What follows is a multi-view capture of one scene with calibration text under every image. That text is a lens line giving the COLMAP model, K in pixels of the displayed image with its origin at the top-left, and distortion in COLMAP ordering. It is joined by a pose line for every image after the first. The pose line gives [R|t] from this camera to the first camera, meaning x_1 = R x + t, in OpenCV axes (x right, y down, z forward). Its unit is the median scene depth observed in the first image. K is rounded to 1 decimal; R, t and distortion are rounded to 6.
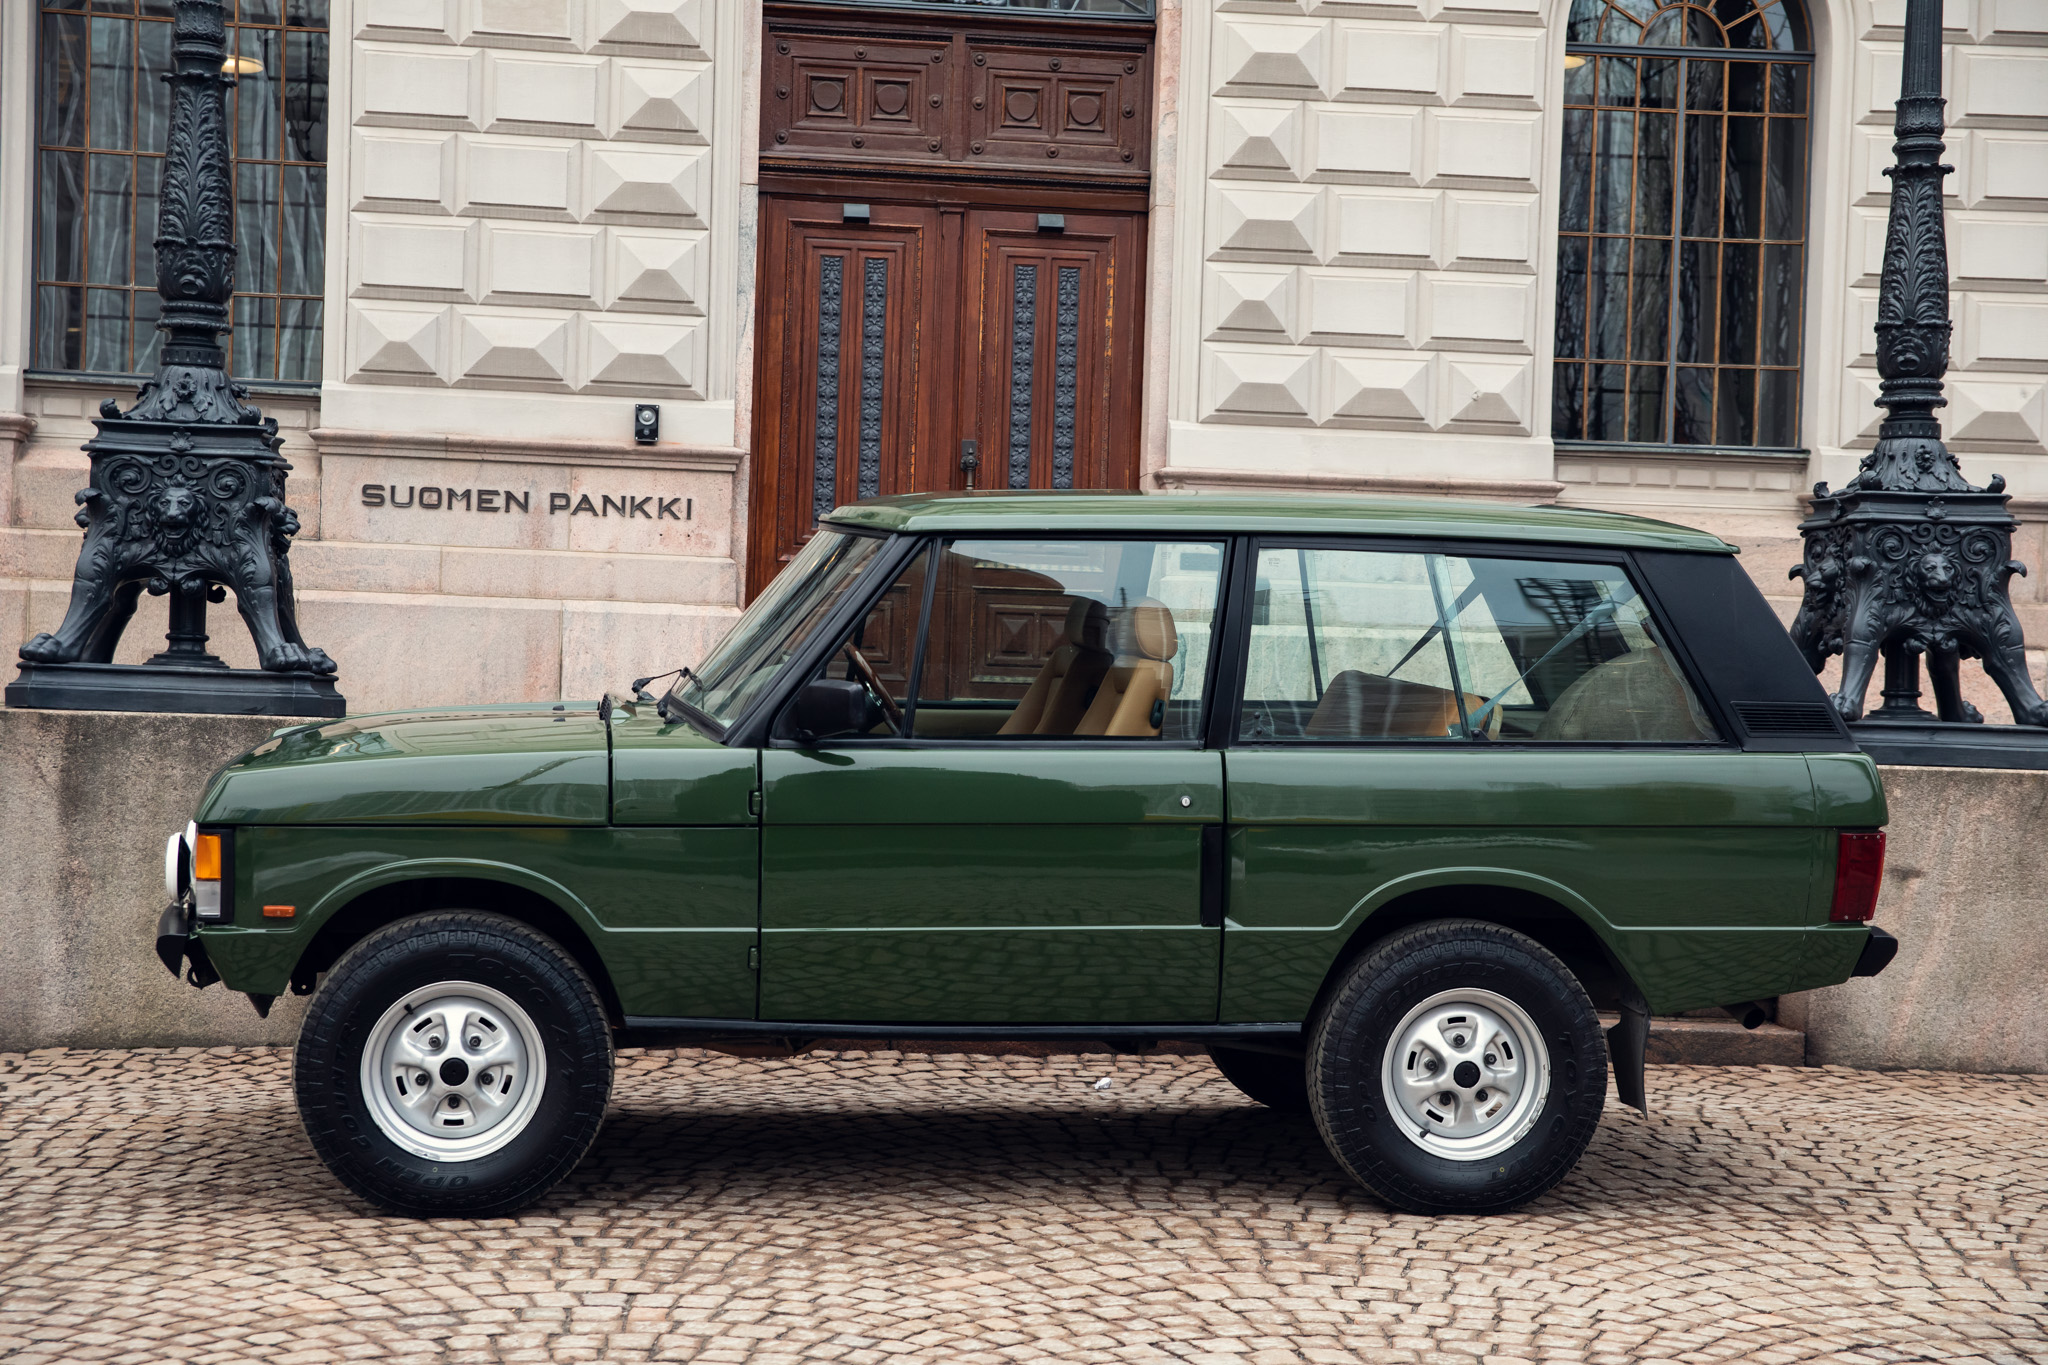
lens RADIAL K [[3239.3, 0, 1021.1], [0, 3239.3, 685.1], [0, 0, 1]] dist [0.162521, 0.000000]
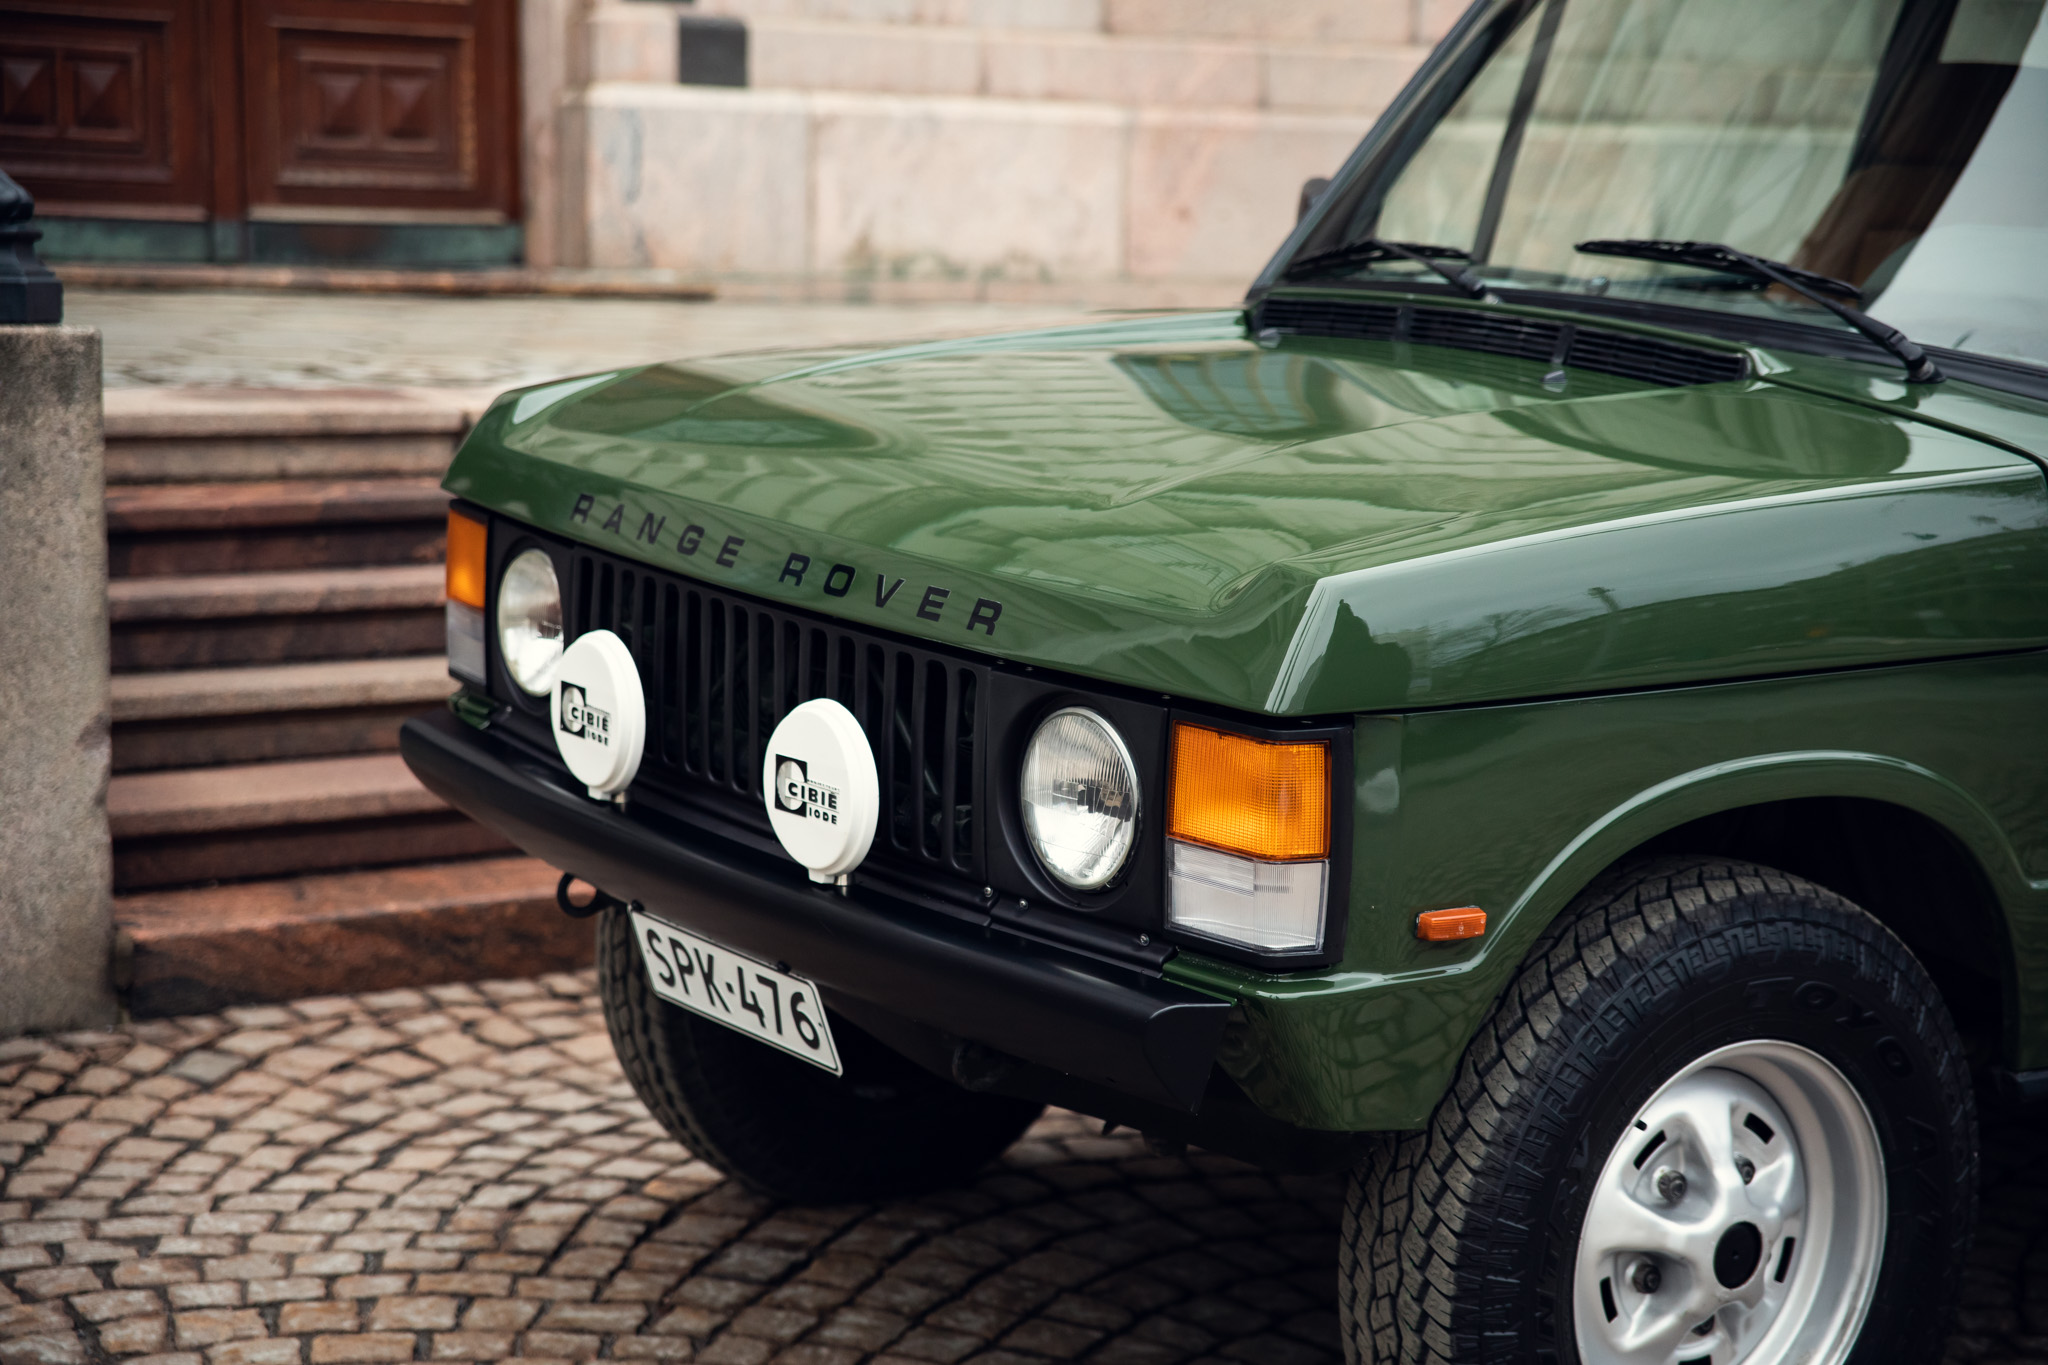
lens RADIAL K [[3741.1, 0, 1010.7], [0, 3741.1, 683.7], [0, 0, 1]] dist [0.226682, 0.000000]
pose [[0.888158, -0.073138, 0.453680, -0.359446], [0.006234, 0.989080, 0.147246, -0.019064], [-0.459496, -0.127949, 0.878916, 0.481179]]
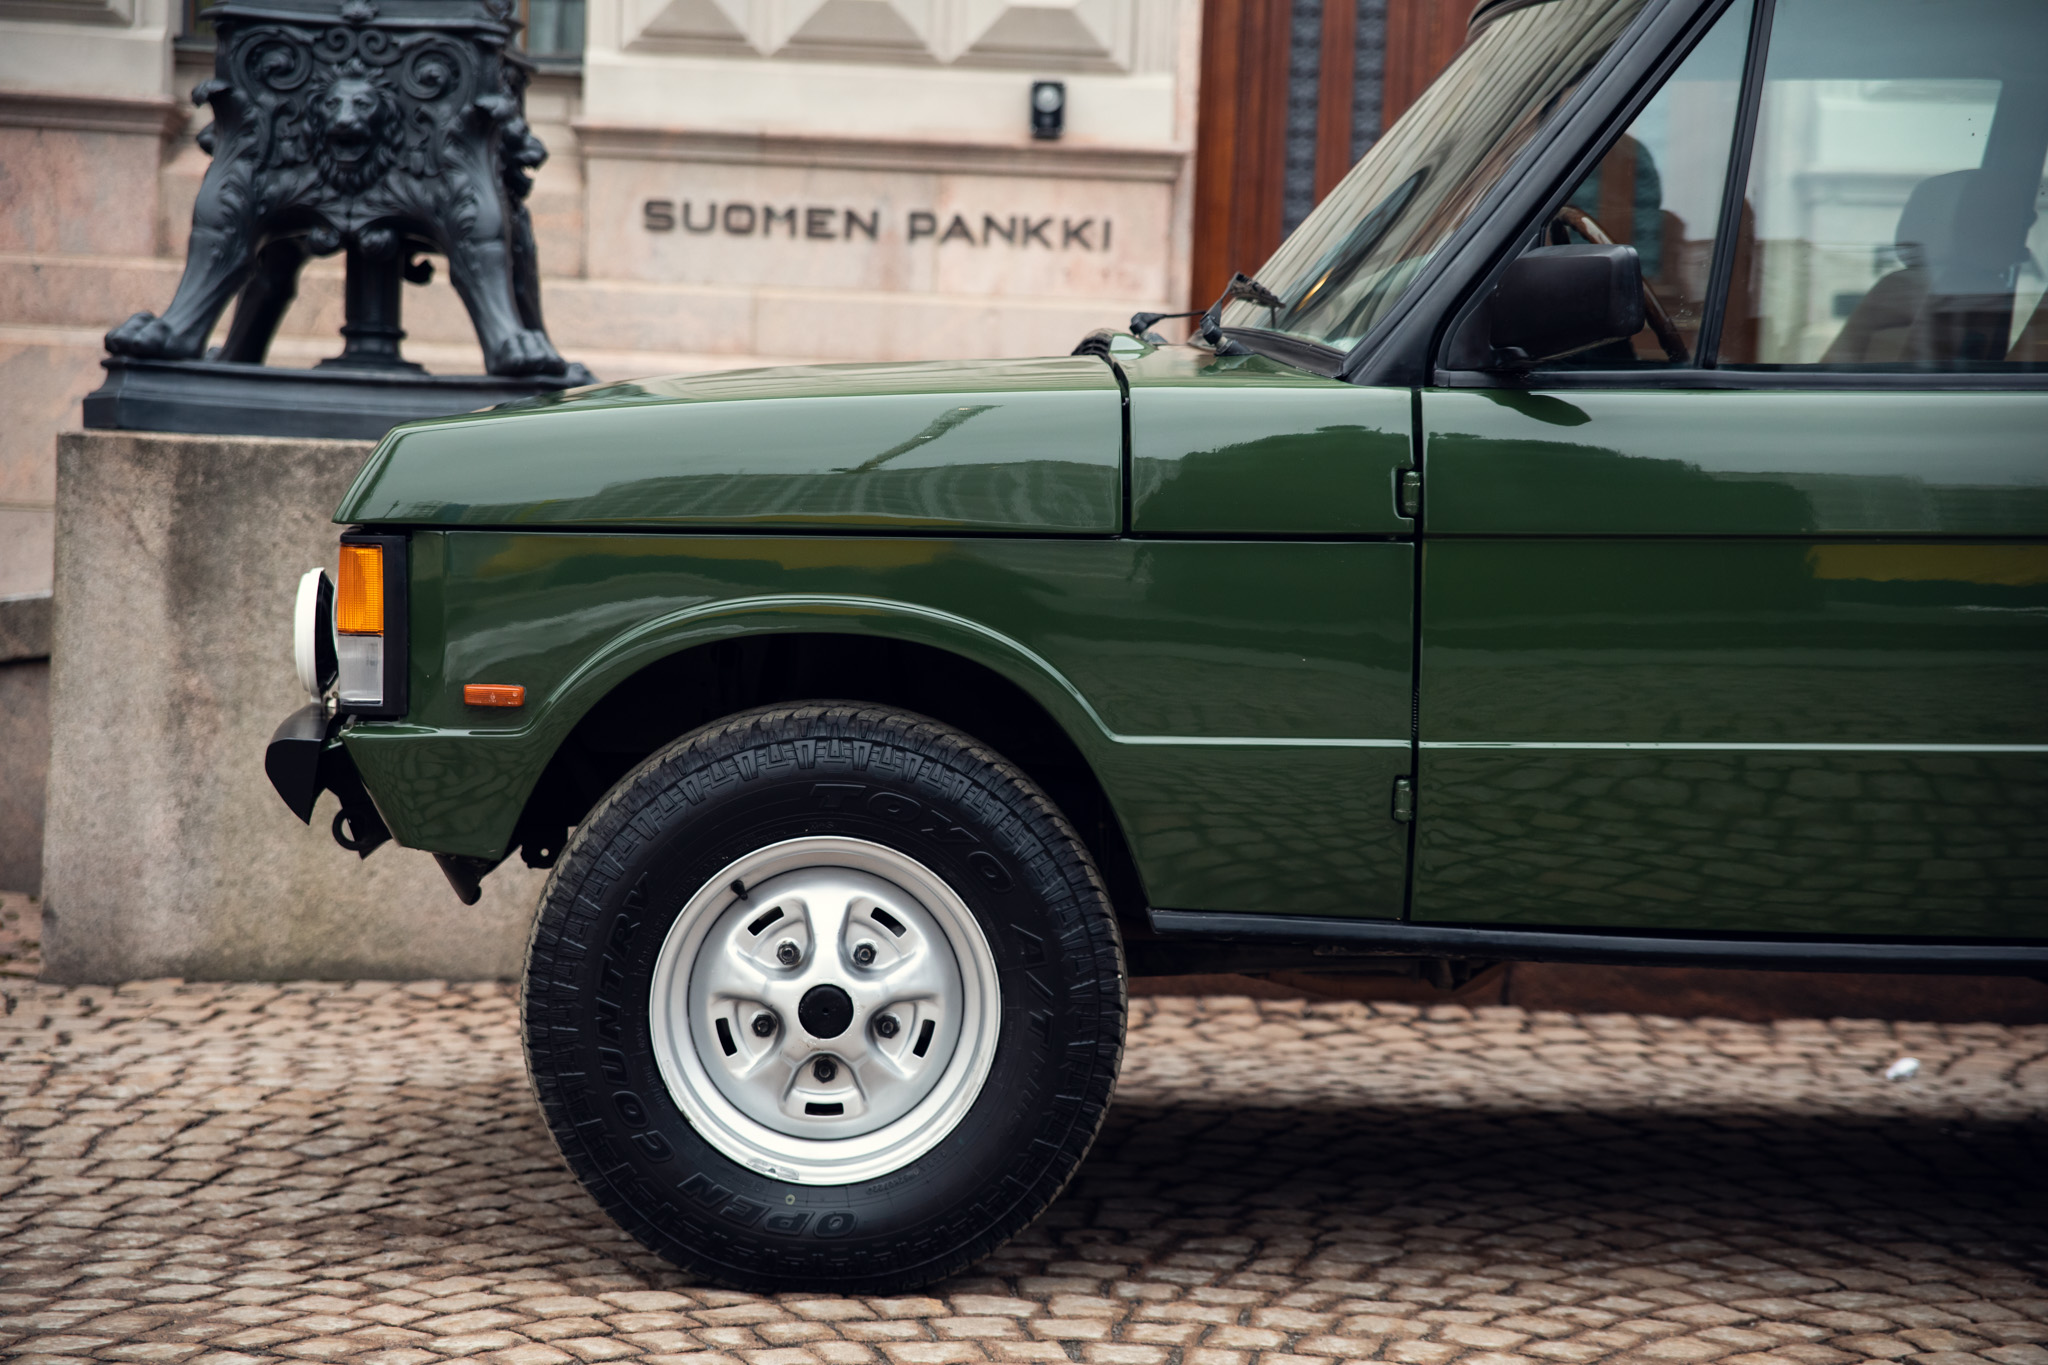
lens RADIAL K [[3741.1, 0, 1022.6], [0, 3741.1, 688.3], [0, 0, 1]] dist [0.226682, 0.000000]
pose [[0.995215, 0.004123, -0.097618, -0.065116], [-0.002358, 0.999832, 0.018193, 0.043276], [0.097676, -0.017876, 0.995058, 0.316284]]
